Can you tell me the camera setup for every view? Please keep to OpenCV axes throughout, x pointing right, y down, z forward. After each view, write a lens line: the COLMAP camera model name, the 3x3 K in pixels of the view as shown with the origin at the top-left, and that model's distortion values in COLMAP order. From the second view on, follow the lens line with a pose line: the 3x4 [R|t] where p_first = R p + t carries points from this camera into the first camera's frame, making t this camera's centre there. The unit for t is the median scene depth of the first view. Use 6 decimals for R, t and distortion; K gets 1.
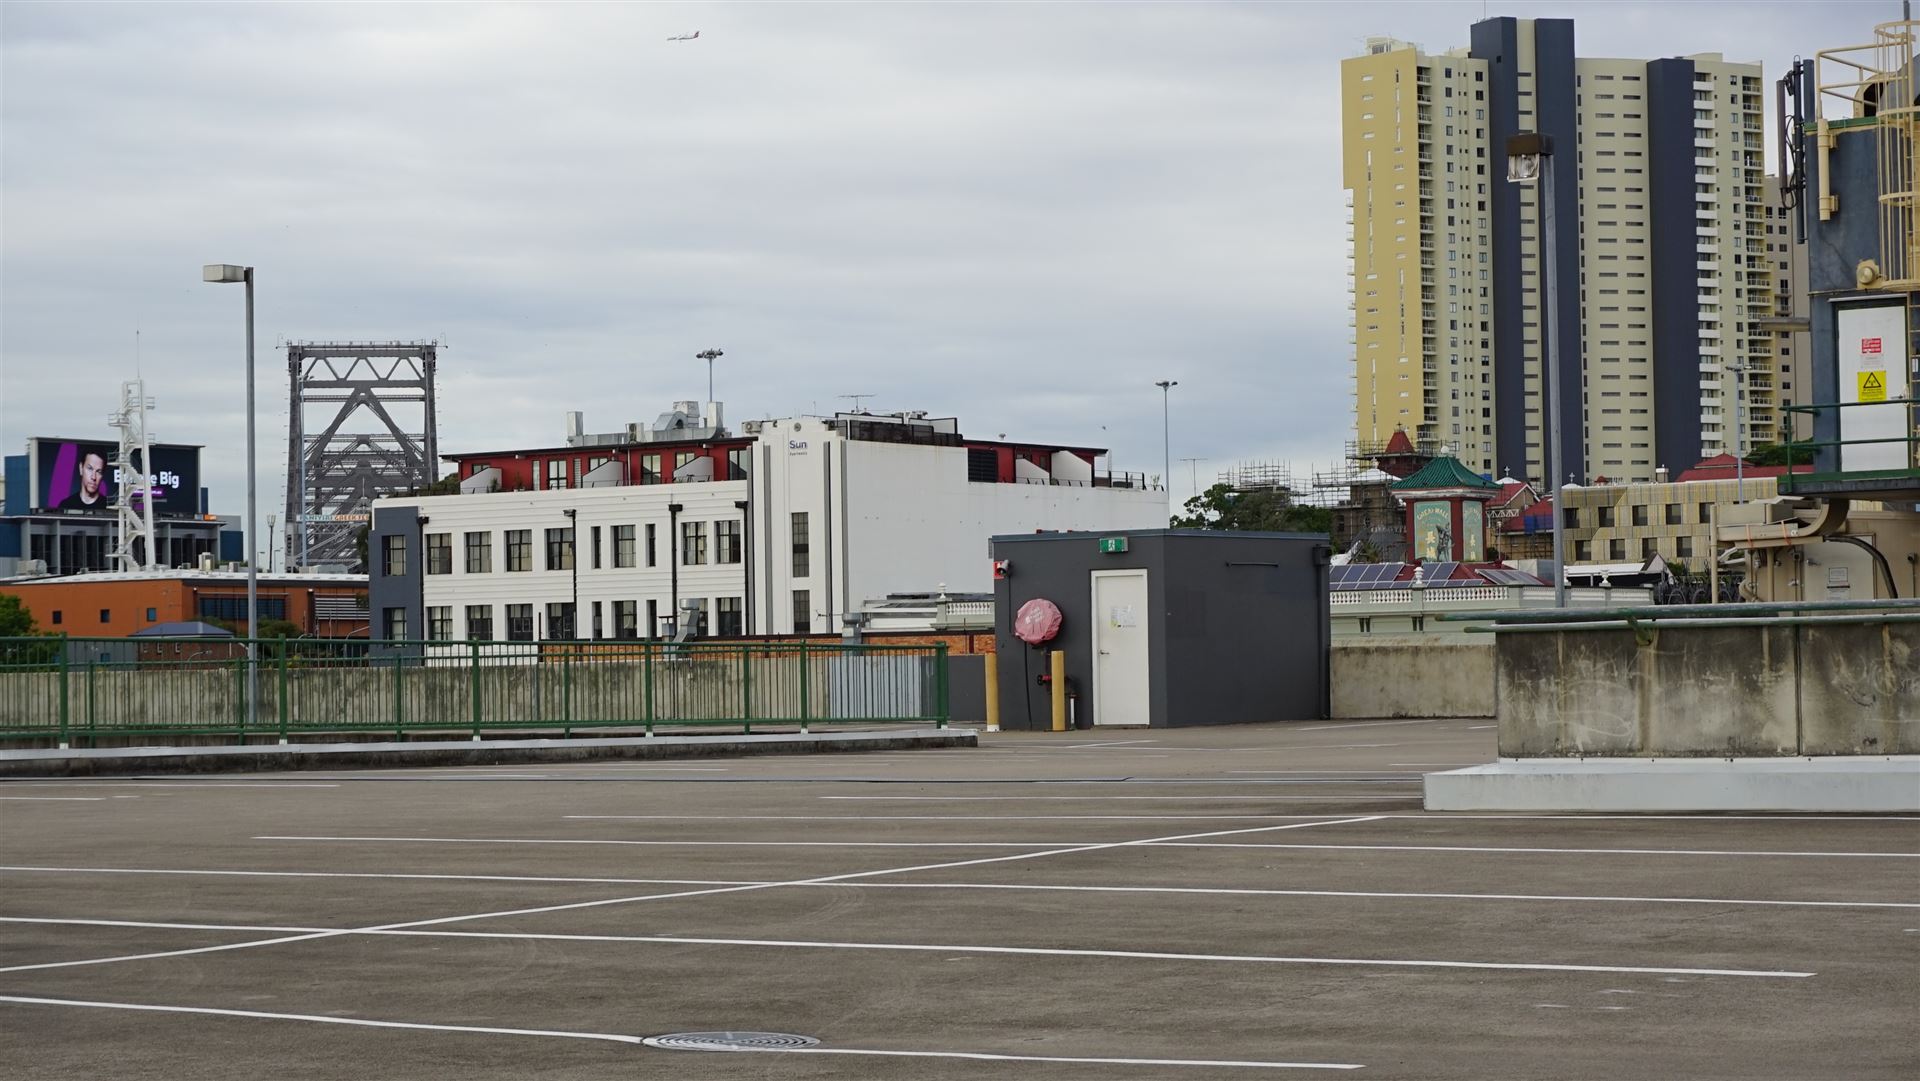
lens RADIAL K [[4010.9, 0, 936.9], [0, 4010.9, 544.0], [0, 0, 1]] dist [-0.012064, 0.055347]
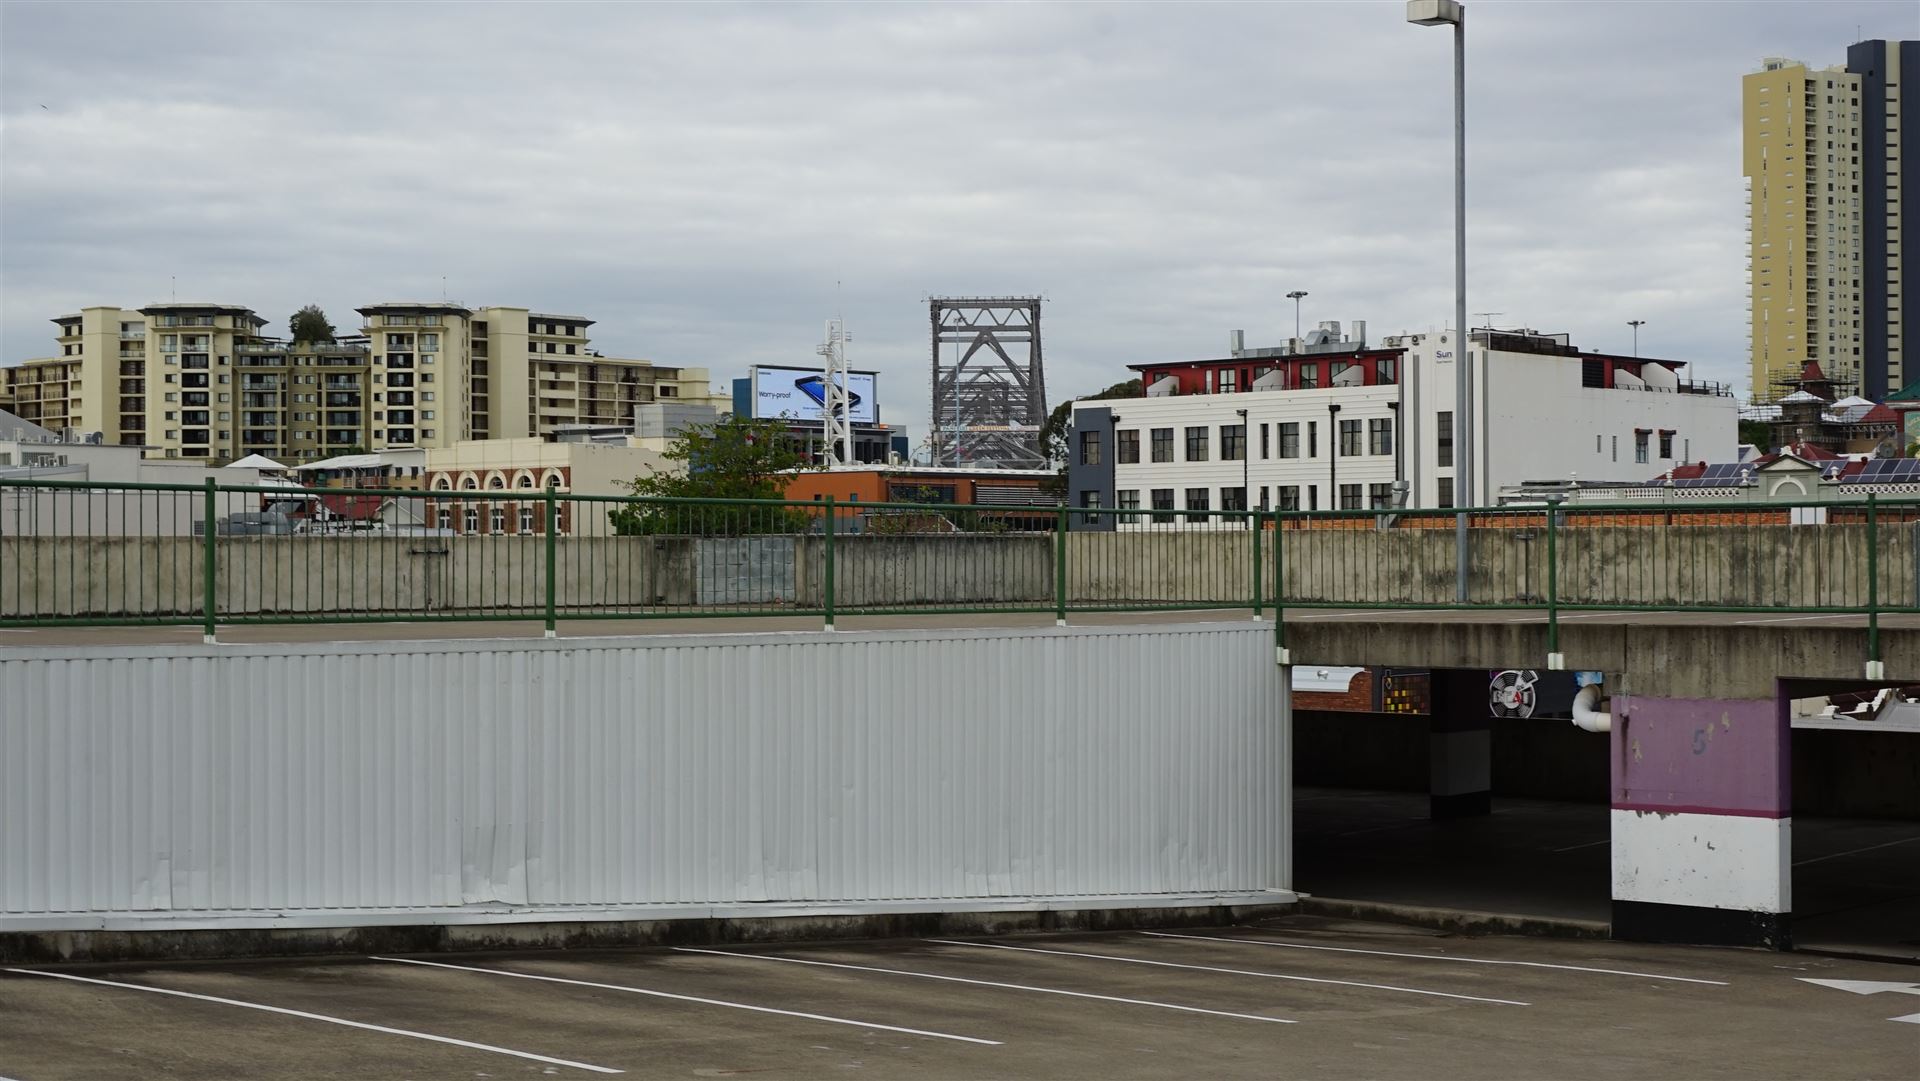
lens RADIAL K [[2883.0, 0, 960.0], [0, 2883.0, 540.5], [0, 0, 1]] dist [-0.009367, 0.088367]
pose [[0.990784, 0.009896, -0.135093, -0.057278], [-0.005932, 0.999541, 0.029714, 0.005337], [0.135325, -0.028639, 0.990387, 0.131254]]
